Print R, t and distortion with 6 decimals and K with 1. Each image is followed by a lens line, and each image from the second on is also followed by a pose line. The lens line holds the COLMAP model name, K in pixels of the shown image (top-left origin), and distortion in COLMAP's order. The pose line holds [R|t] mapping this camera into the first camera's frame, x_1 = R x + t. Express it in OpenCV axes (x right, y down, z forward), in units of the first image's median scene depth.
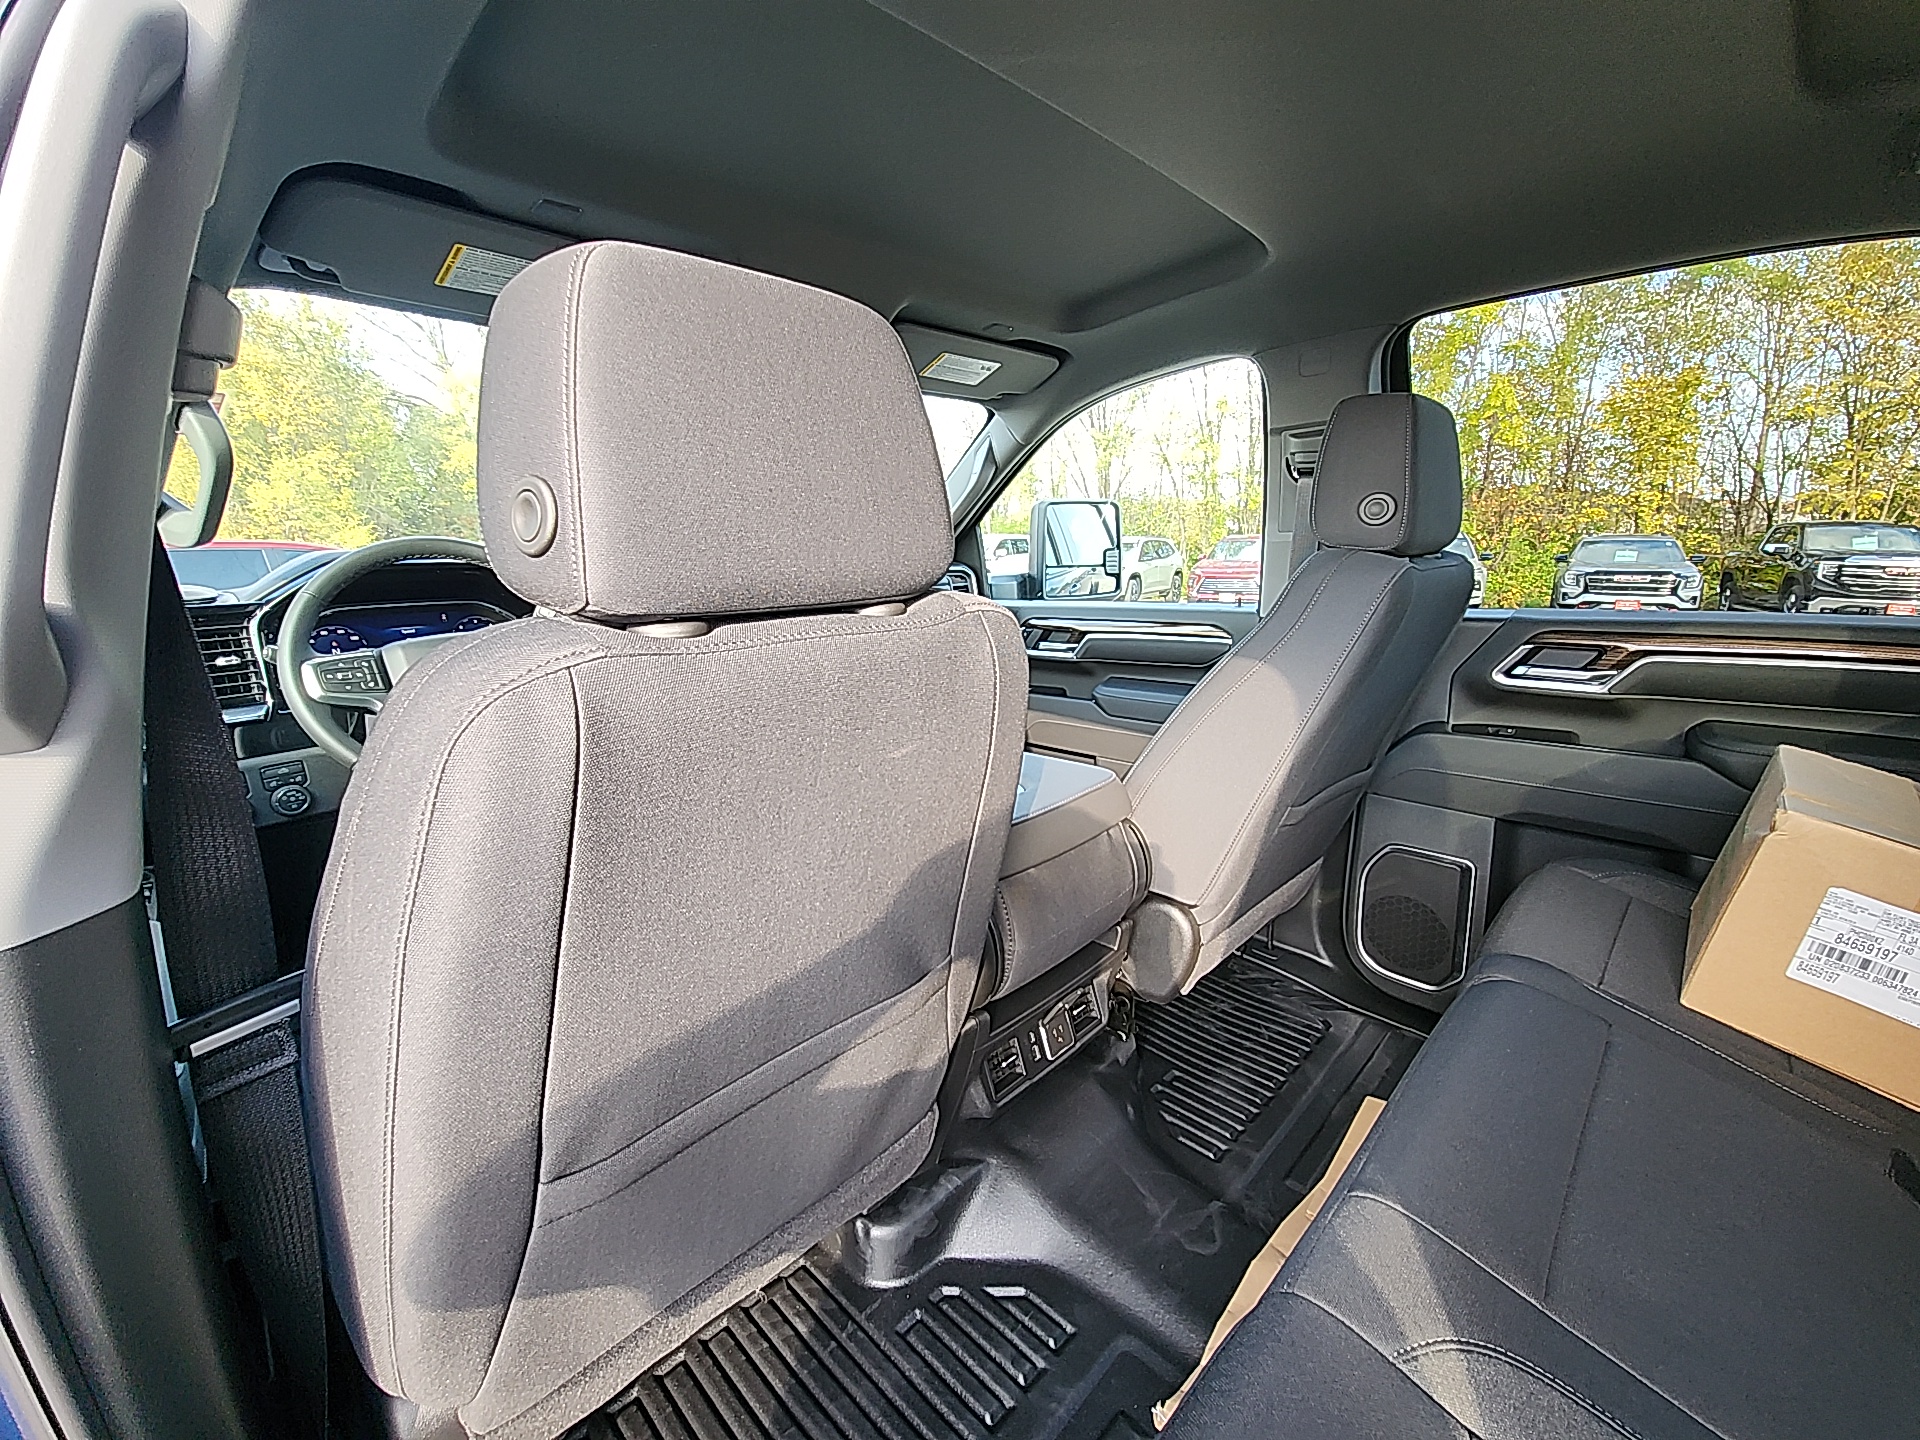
lens RADIAL K [[777.2, 0, 955.2], [0, 777.2, 710.9], [0, 0, 1]] dist [0.017893, -0.012018]
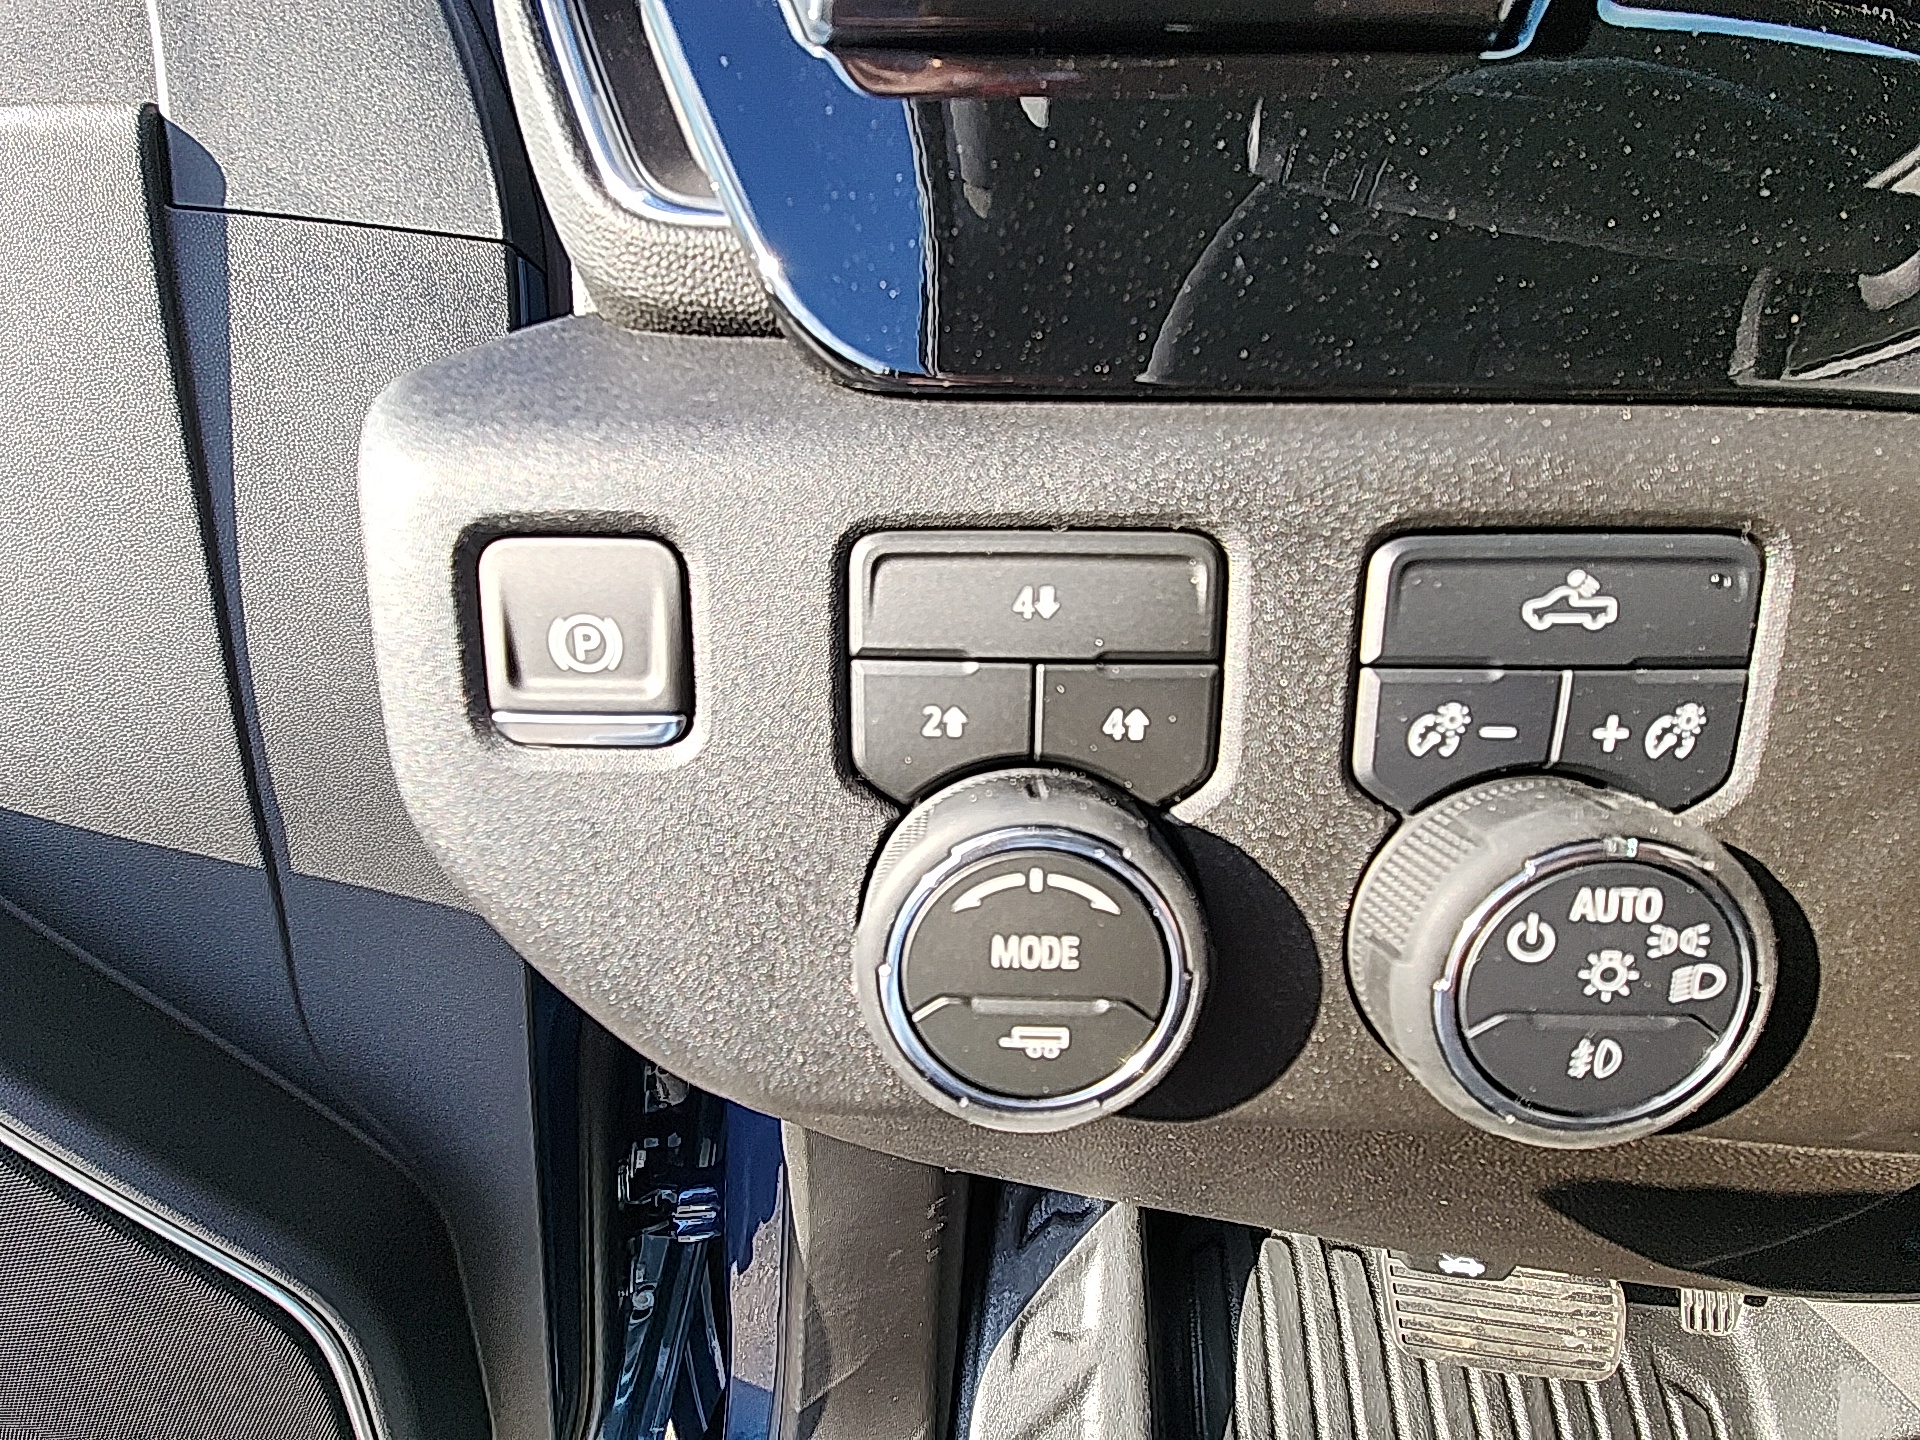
lens RADIAL K [[764.3, 0, 952.8], [0, 764.3, 714.2], [0, 0, 1]] dist [0.018779, -0.010968]
pose [[0.603694, 0.263056, -0.752566, -0.464737], [-0.193742, 0.964102, 0.181581, 0.048130], [0.773316, 0.036184, 0.632987, 0.500441]]
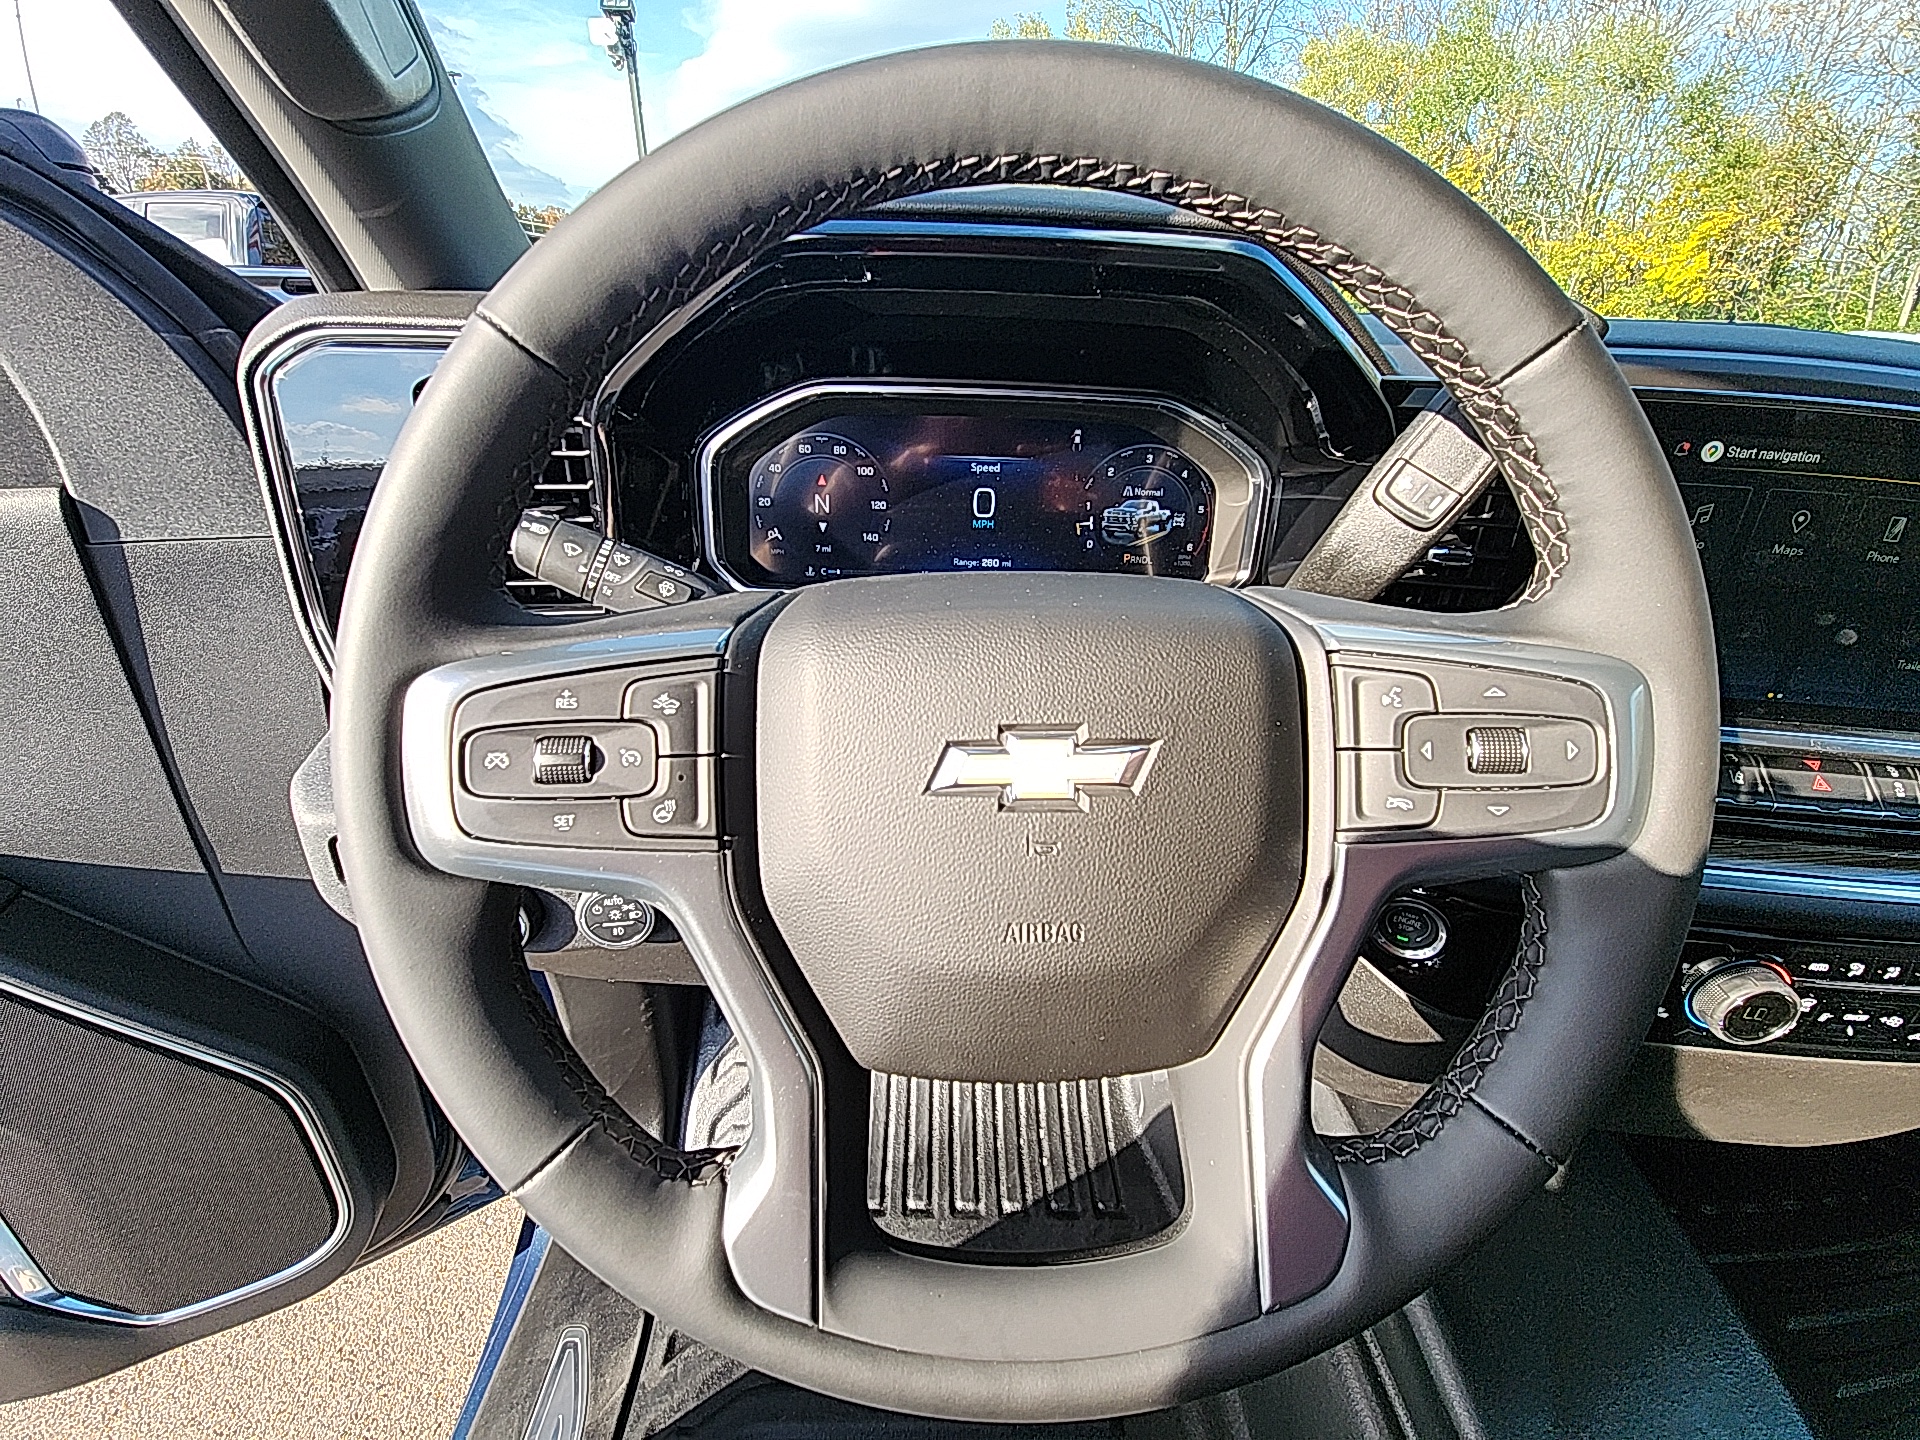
lens RADIAL K [[777.2, 0, 955.2], [0, 777.2, 710.9], [0, 0, 1]] dist [0.017893, -0.012018]
pose [[0.723110, 0.358585, -0.590363, -0.297890], [-0.191281, 0.925221, 0.327685, -0.076247], [0.663719, -0.124027, 0.737627, 0.469043]]
